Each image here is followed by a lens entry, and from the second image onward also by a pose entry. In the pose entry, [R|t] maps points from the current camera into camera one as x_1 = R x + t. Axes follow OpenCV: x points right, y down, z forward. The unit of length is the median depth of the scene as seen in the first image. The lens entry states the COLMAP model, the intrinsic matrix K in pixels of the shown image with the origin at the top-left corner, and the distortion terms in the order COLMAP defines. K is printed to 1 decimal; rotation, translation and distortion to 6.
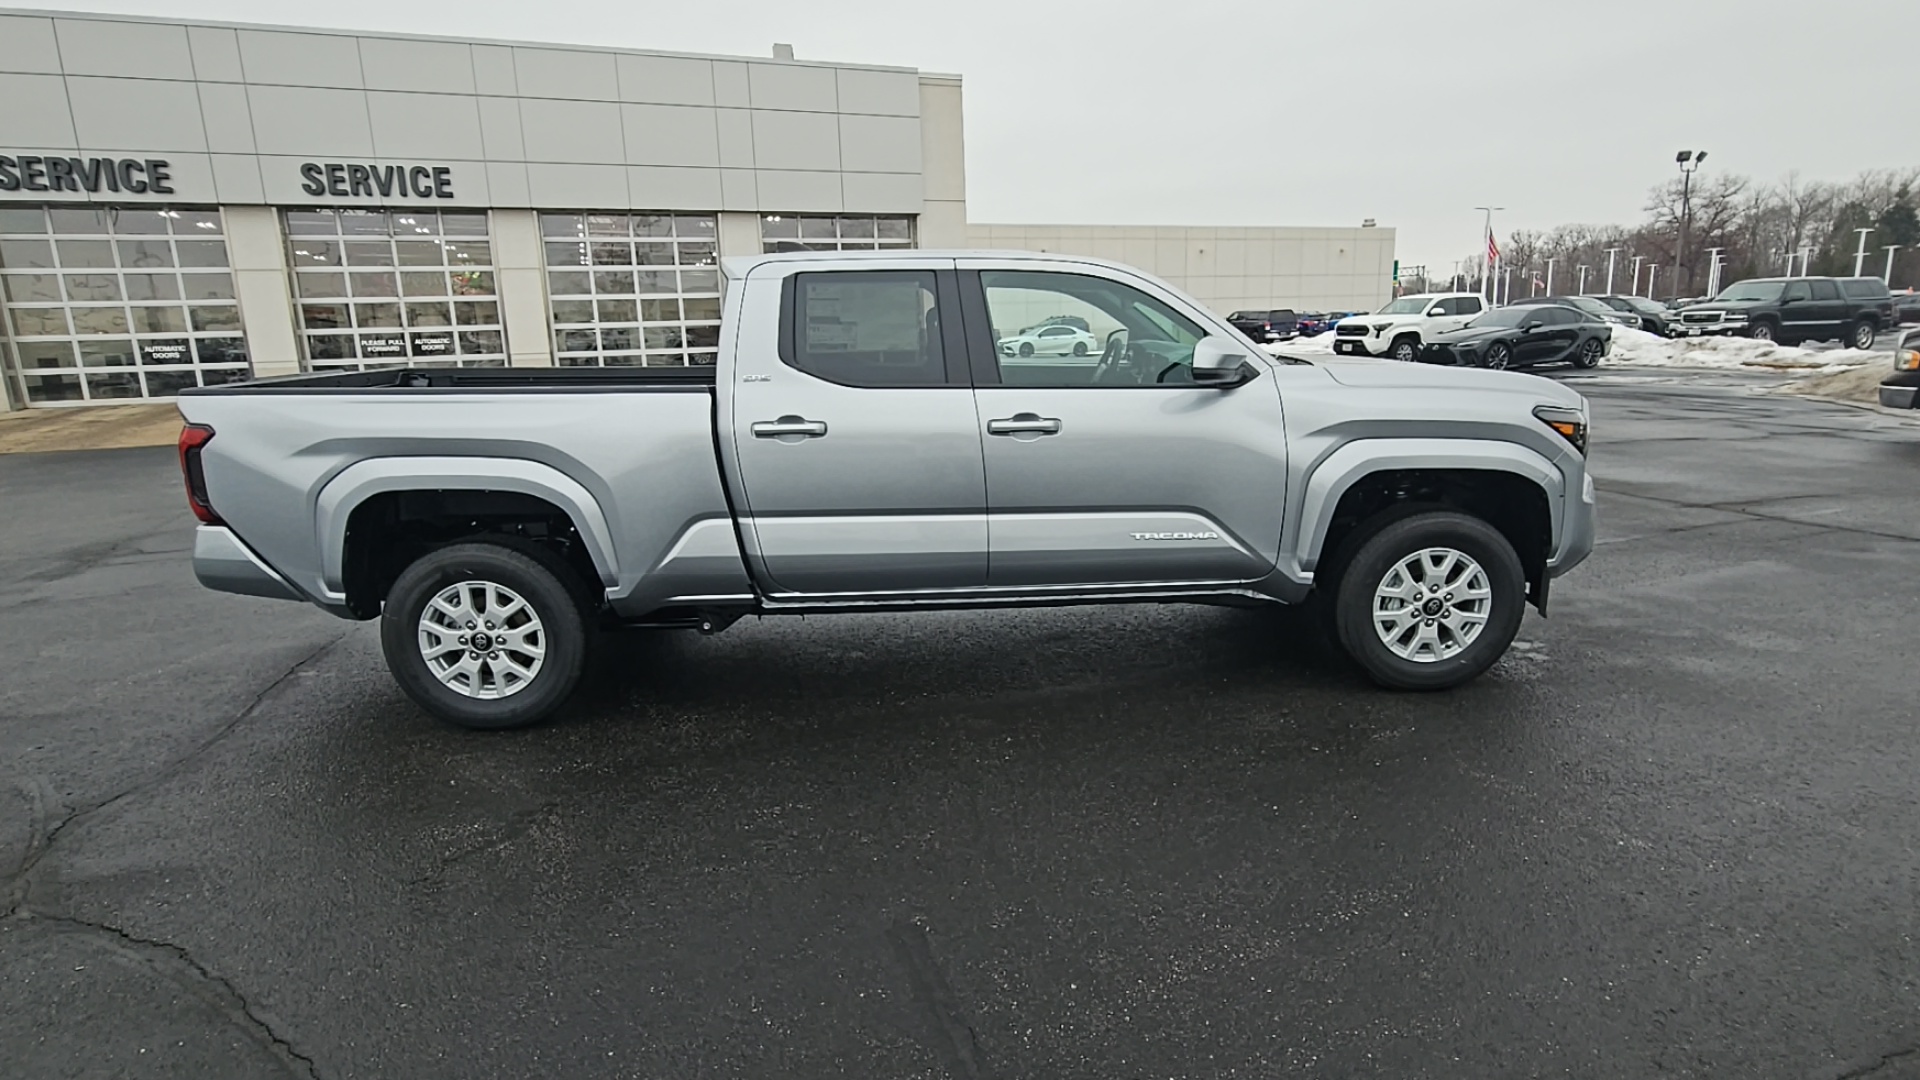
lens RADIAL K [[1001.6, 0, 983.2], [0, 1001.6, 544.7], [0, 0, 1]] dist [0.006980, -0.003198]
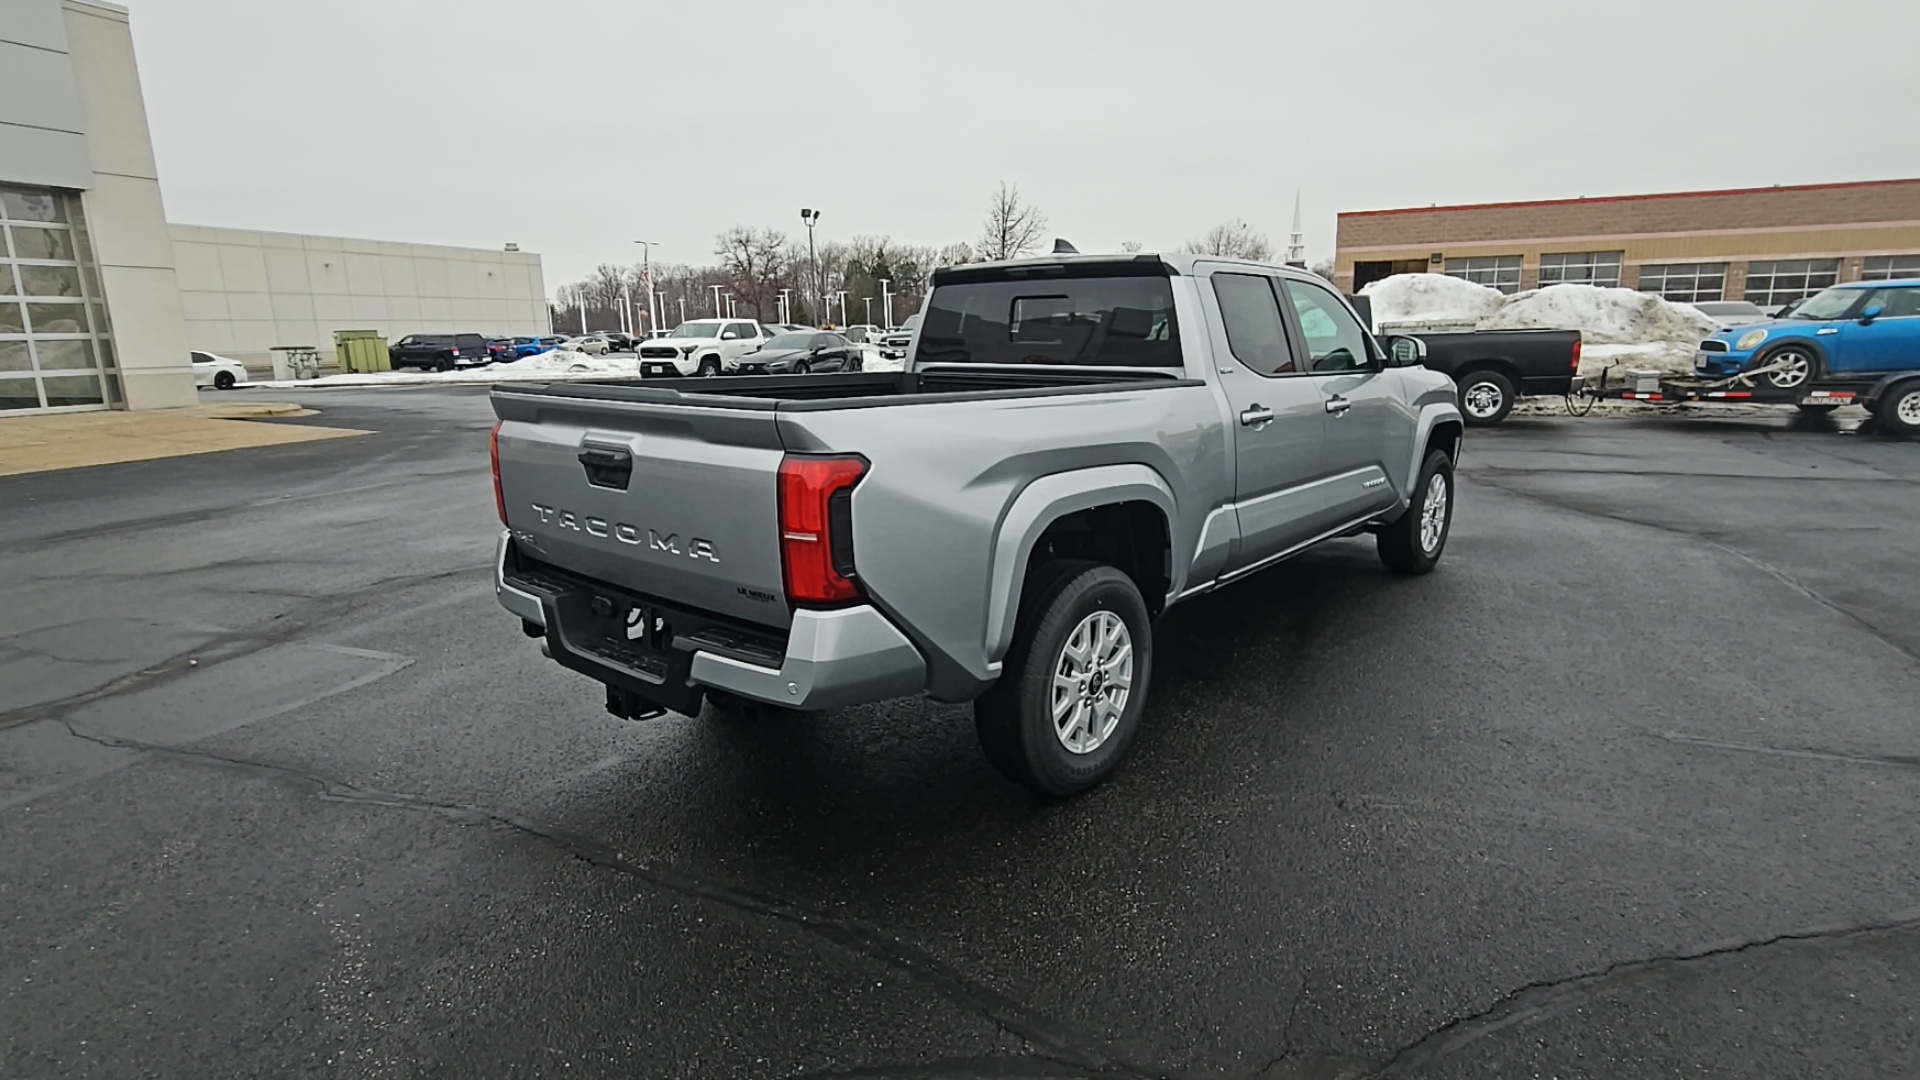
lens RADIAL K [[1001.6, 0, 983.2], [0, 1001.6, 544.7], [0, 0, 1]] dist [0.006980, -0.003198]
pose [[0.666135, -0.142895, 0.732015, -1.166633], [0.162420, 0.985712, 0.044616, -0.072927], [-0.727931, 0.089173, 0.679826, 0.476515]]
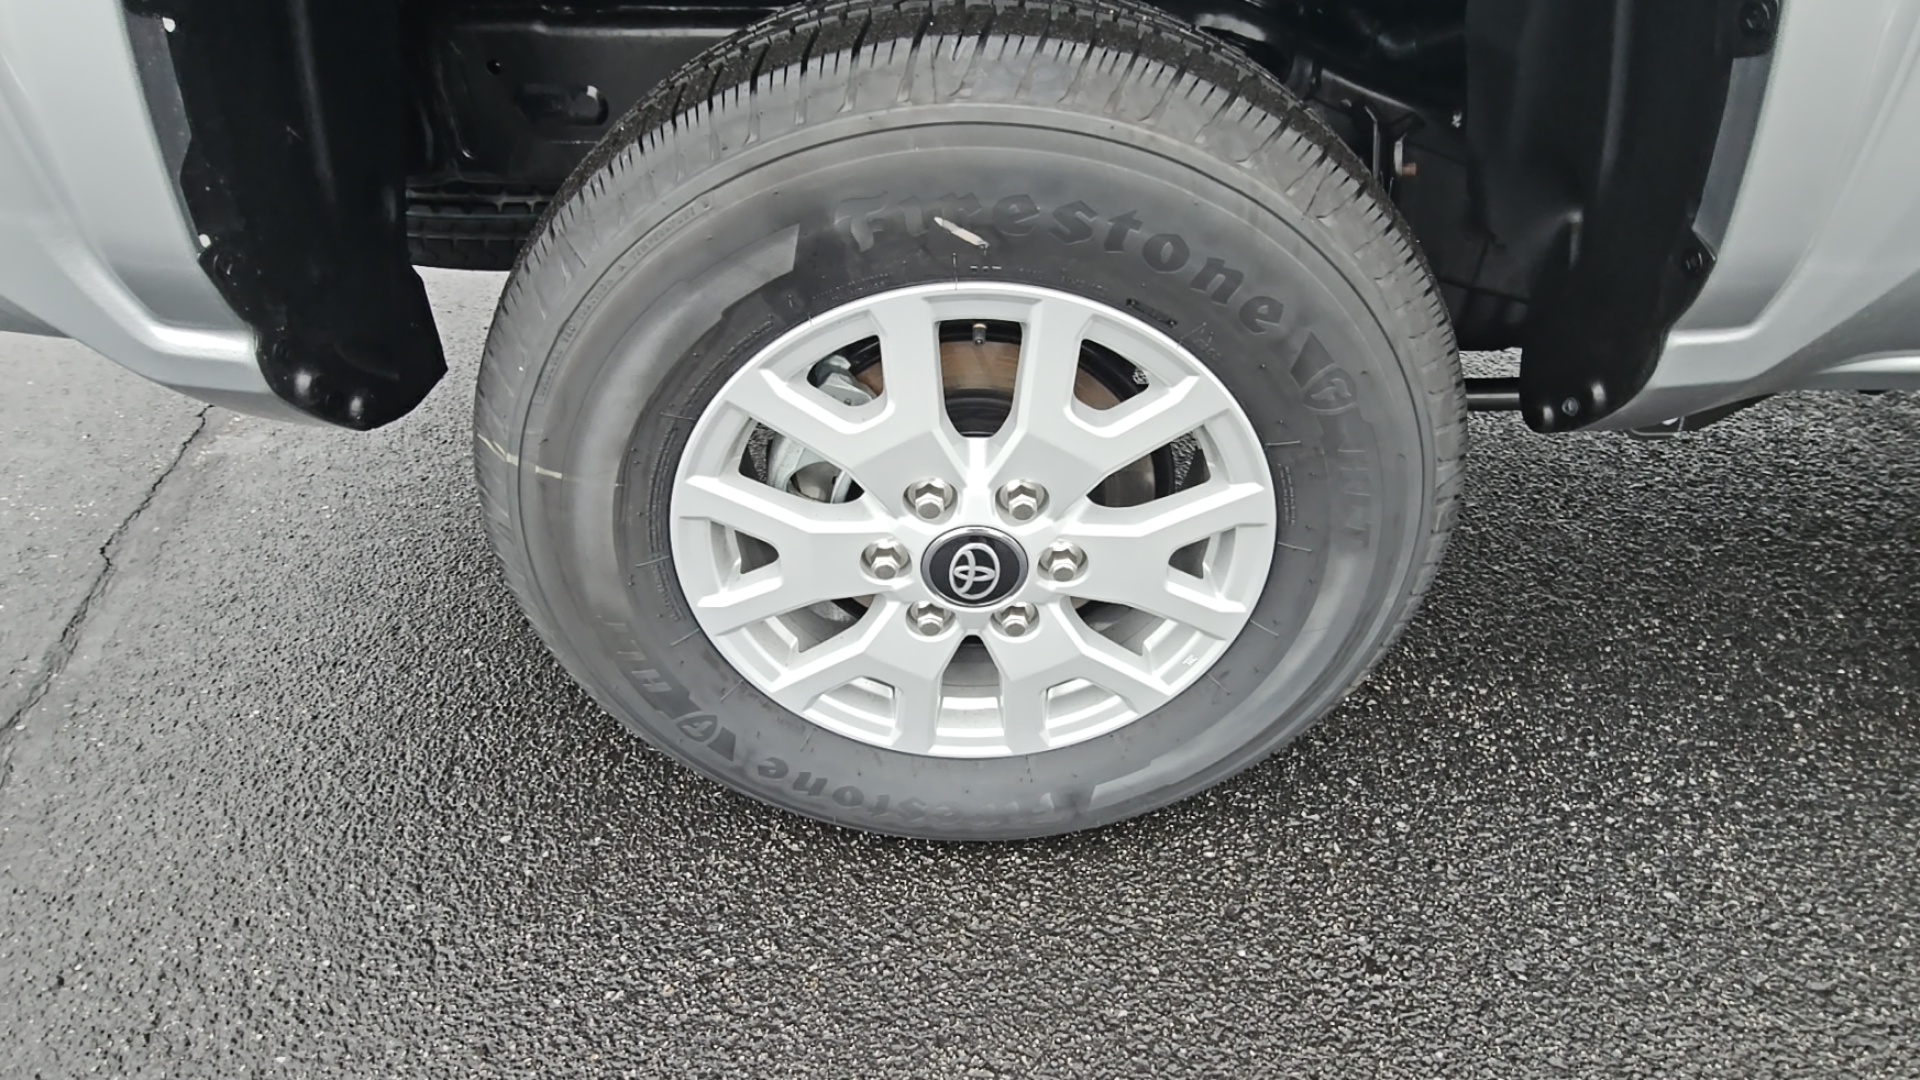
lens RADIAL K [[1001.6, 0, 983.2], [0, 1001.6, 544.7], [0, 0, 1]] dist [0.006980, -0.003198]
pose [[0.999749, 0.022123, -0.003488, -0.495563], [-0.018576, 0.906107, 0.422641, 0.004127], [0.012510, -0.422470, 0.906290, 0.809817]]
